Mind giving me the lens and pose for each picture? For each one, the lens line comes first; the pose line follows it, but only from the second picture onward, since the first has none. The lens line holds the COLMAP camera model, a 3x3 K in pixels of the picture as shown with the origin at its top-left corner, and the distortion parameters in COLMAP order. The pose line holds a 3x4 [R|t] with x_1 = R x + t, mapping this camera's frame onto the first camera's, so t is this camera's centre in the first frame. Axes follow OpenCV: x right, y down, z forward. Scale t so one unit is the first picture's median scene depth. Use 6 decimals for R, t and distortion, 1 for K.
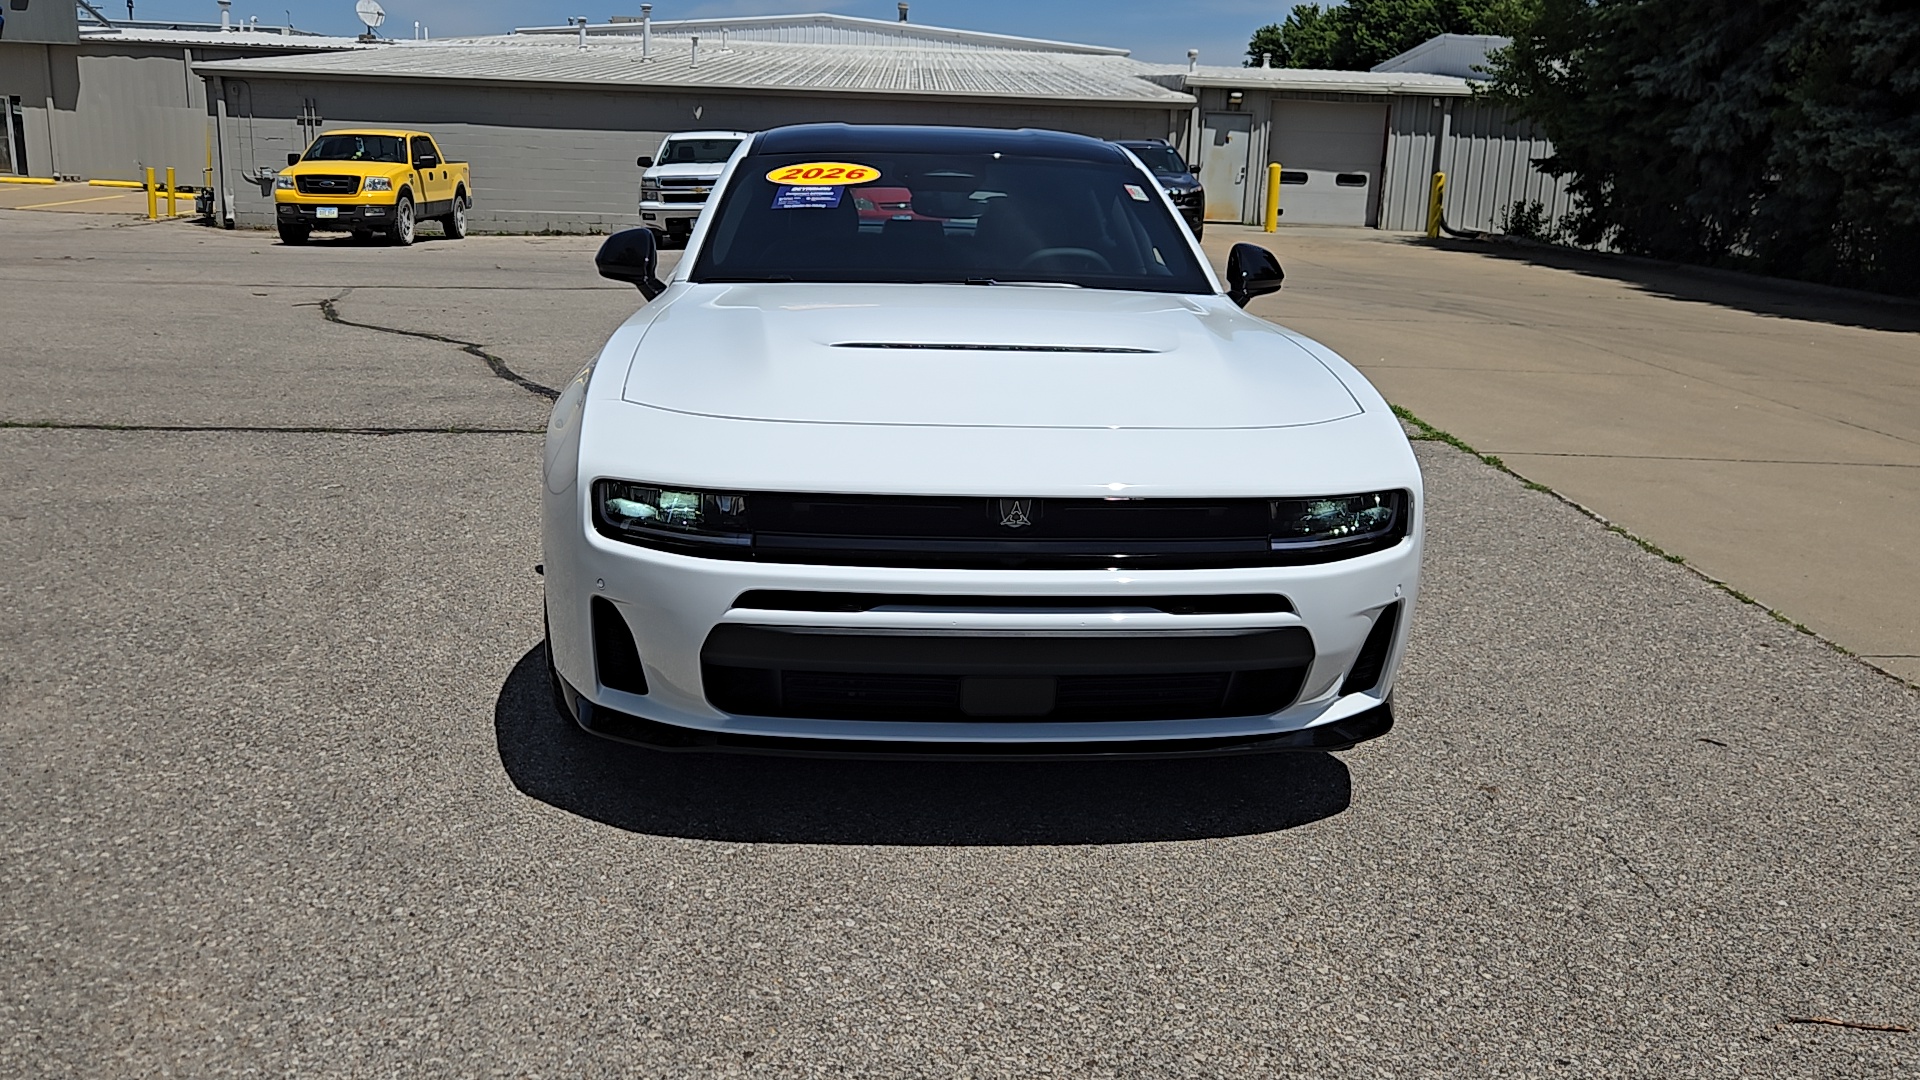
lens RADIAL K [[1601.8, 0, 954.8], [0, 1601.8, 549.3], [0, 0, 1]] dist [0.012615, 0.000232]
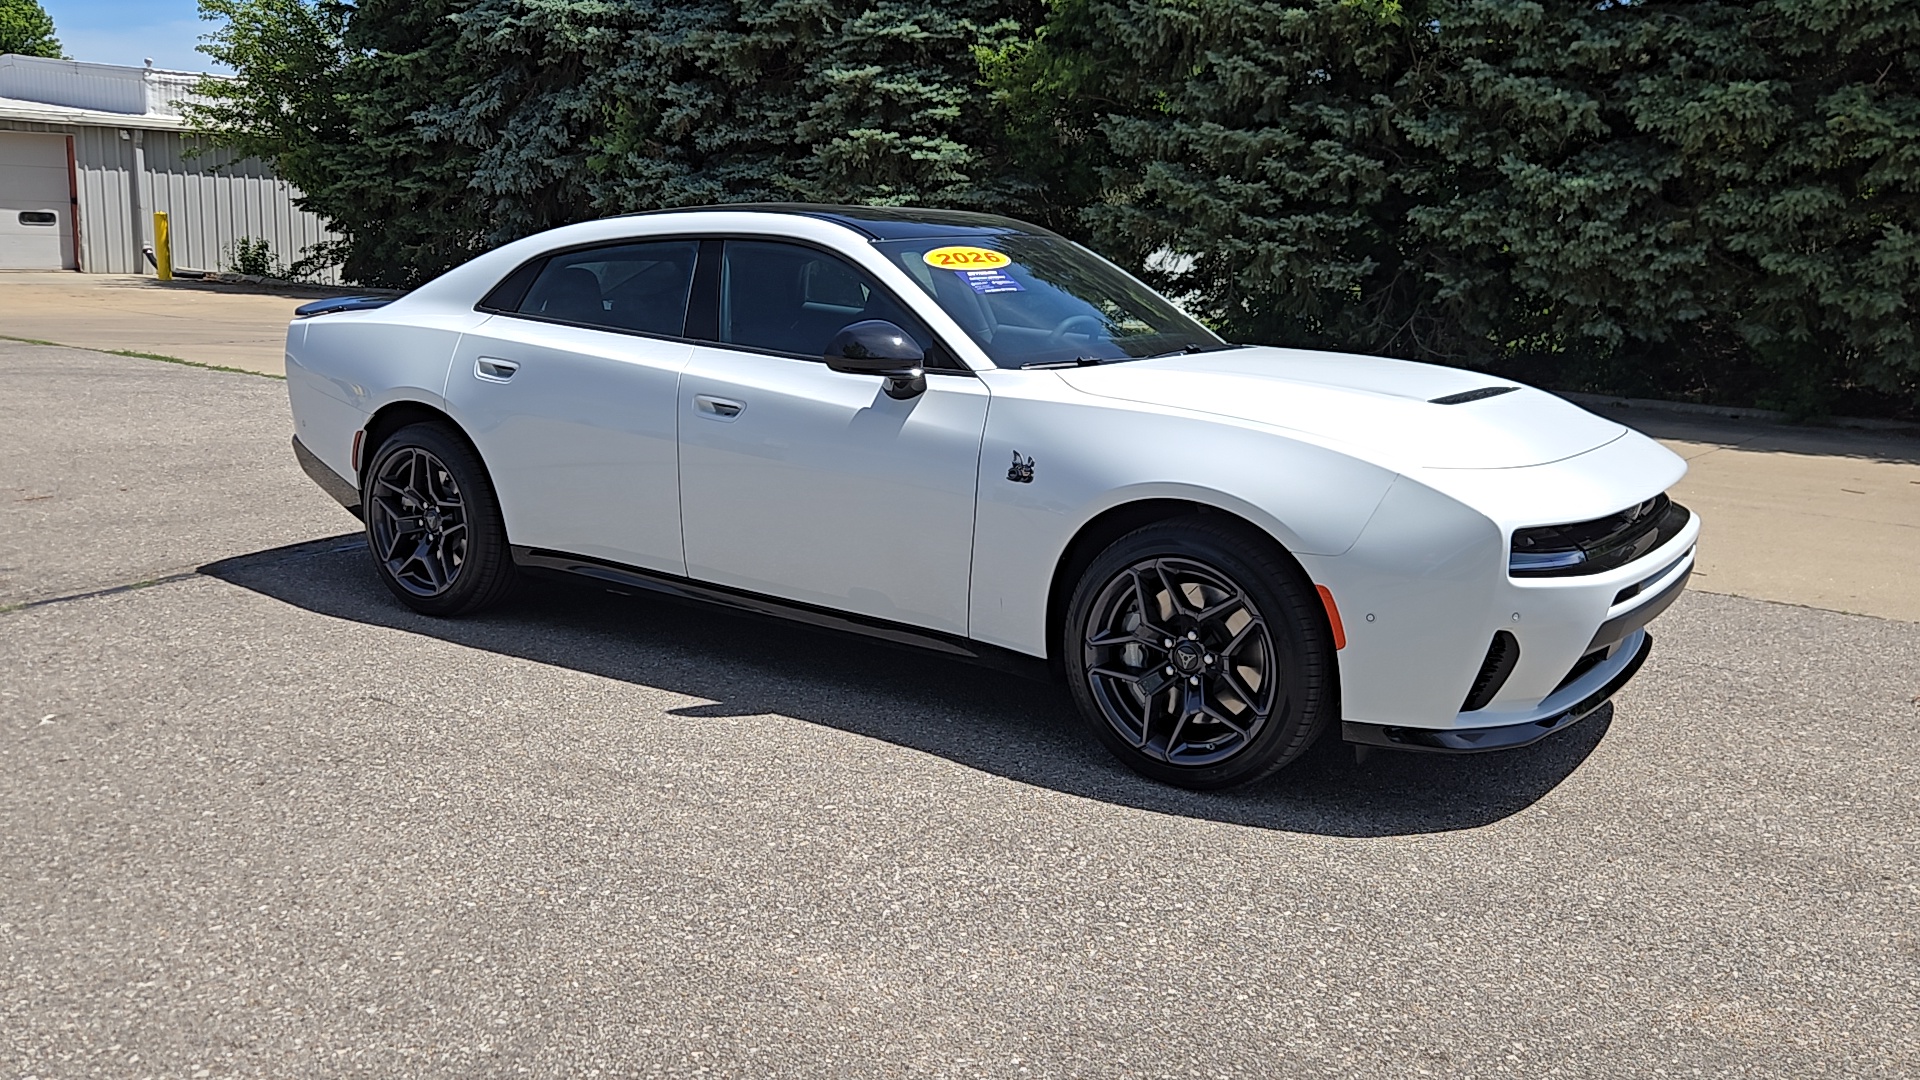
lens RADIAL K [[1601.8, 0, 954.0], [0, 1601.8, 538.1], [0, 0, 1]] dist [0.012615, 0.000232]
pose [[0.630223, -0.162678, 0.759180, -0.195041], [0.180260, 0.981742, 0.060729, -0.025889], [-0.755199, 0.098577, 0.648041, 0.075466]]
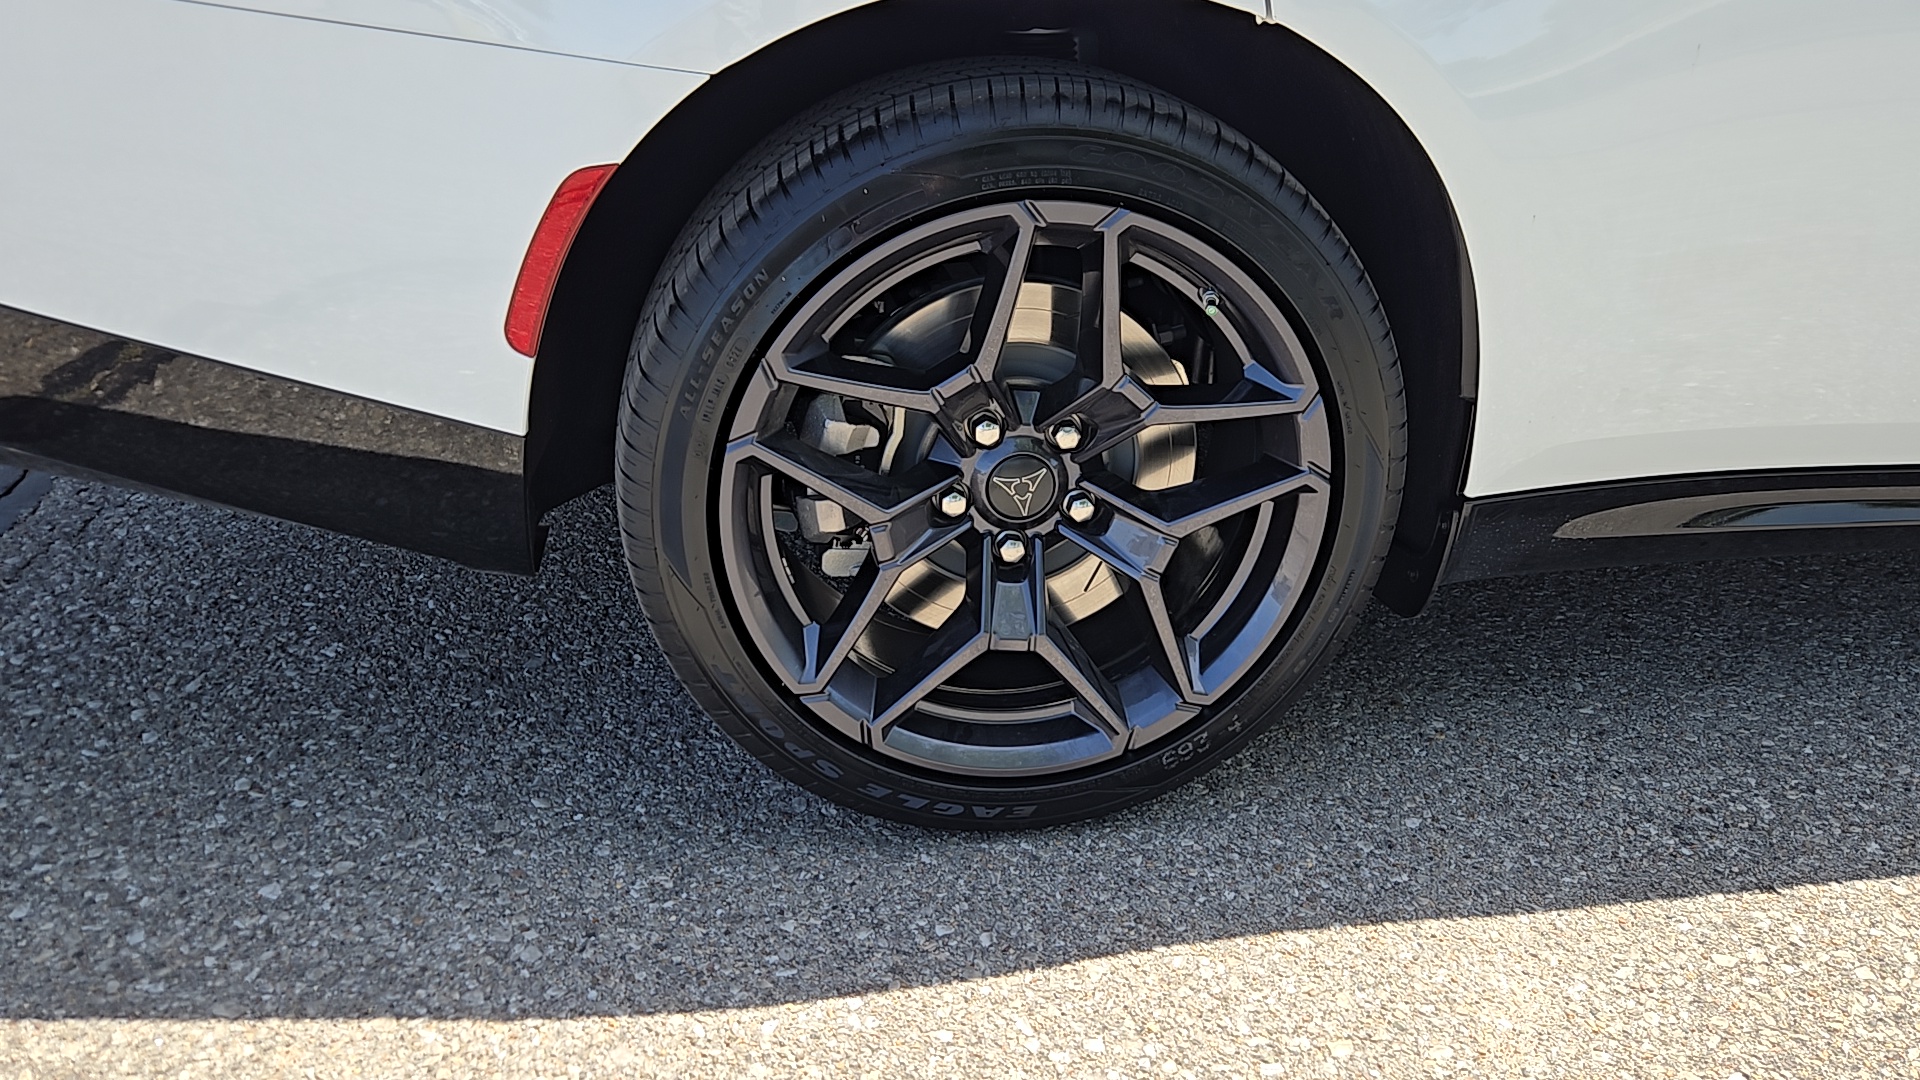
lens RADIAL K [[1601.8, 0, 952.3], [0, 1601.8, 538.4], [0, 0, 1]] dist [0.012615, 0.000232]
pose [[-0.059284, -0.441162, 0.895467, 0.158525], [0.223262, 0.868461, 0.442639, -0.147932], [-0.972954, 0.226165, 0.047009, 1.032602]]
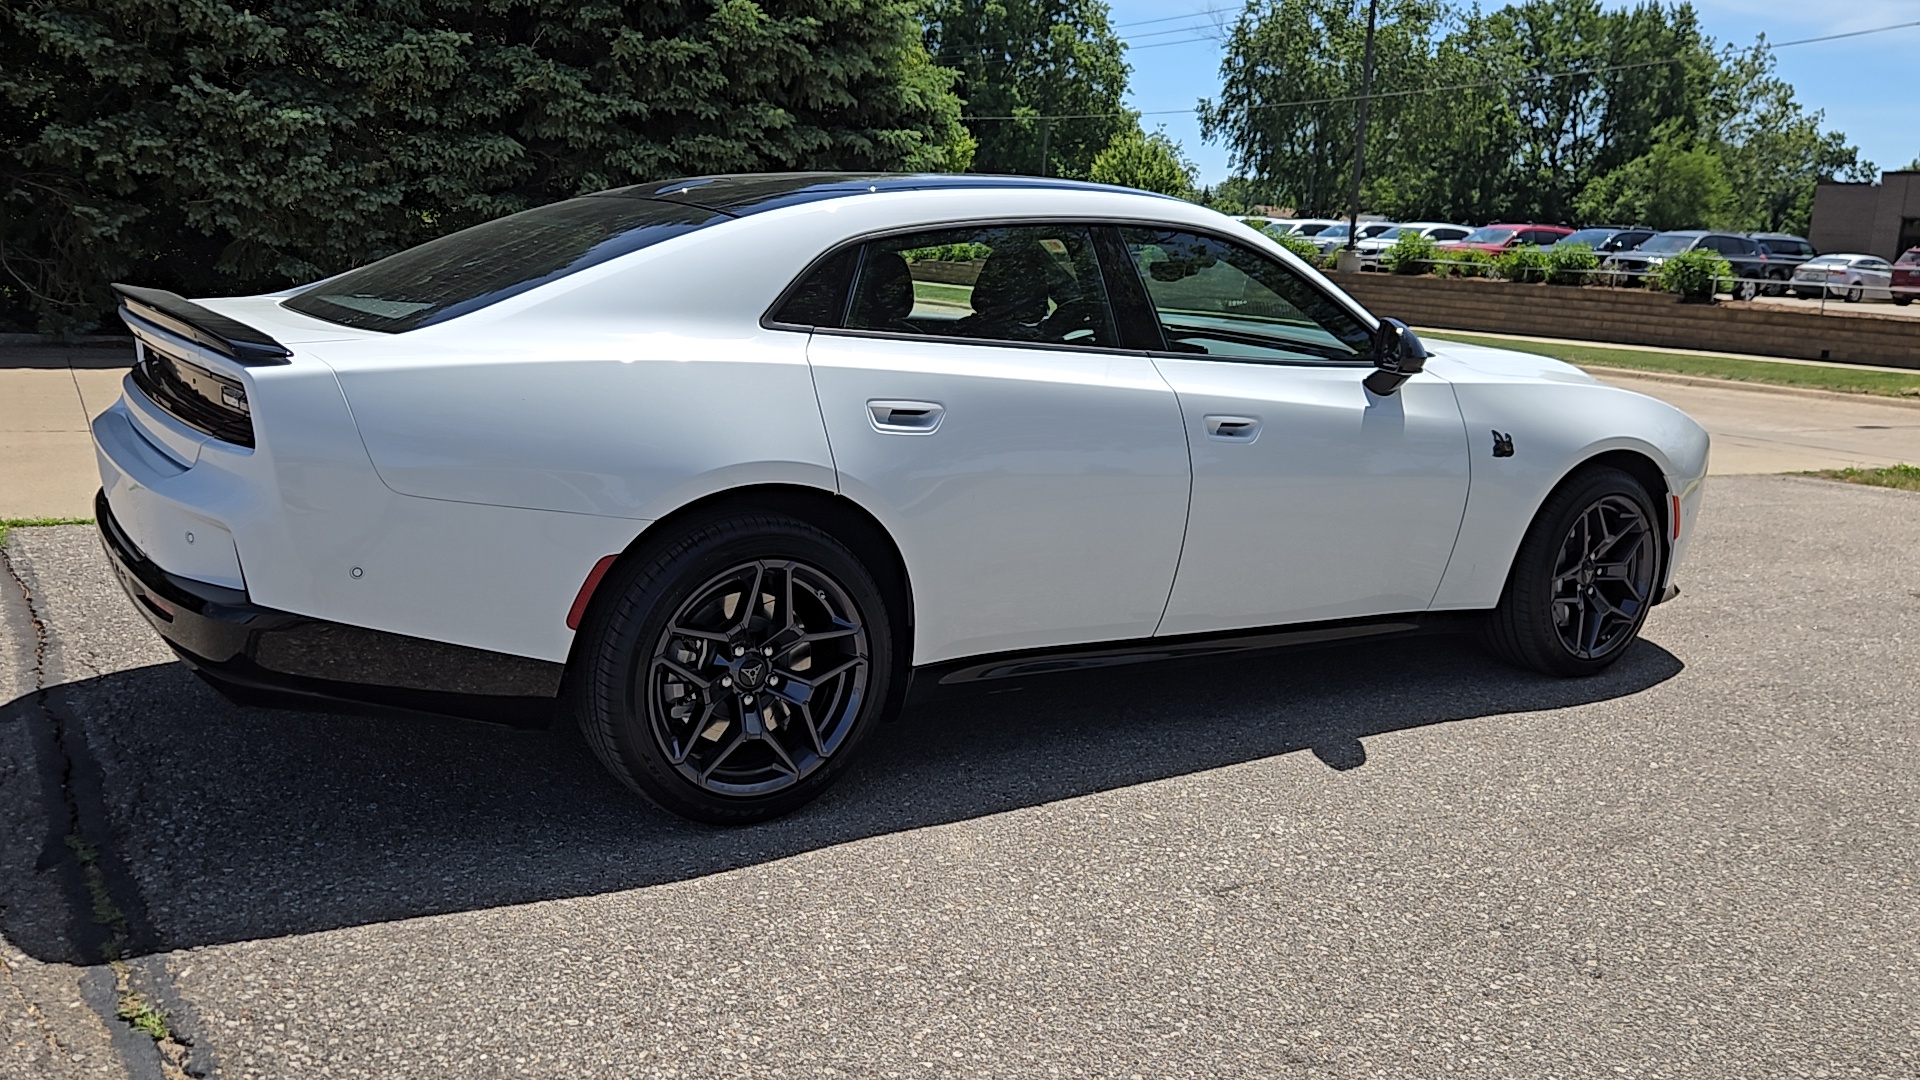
lens RADIAL K [[1601.8, 0, 956.0], [0, 1601.8, 535.2], [0, 0, 1]] dist [0.012615, 0.000232]
pose [[-0.477537, -0.220809, 0.850413, -0.191331], [0.139005, 0.936728, 0.321276, -0.289386], [-0.867546, 0.271633, -0.416629, 1.219398]]
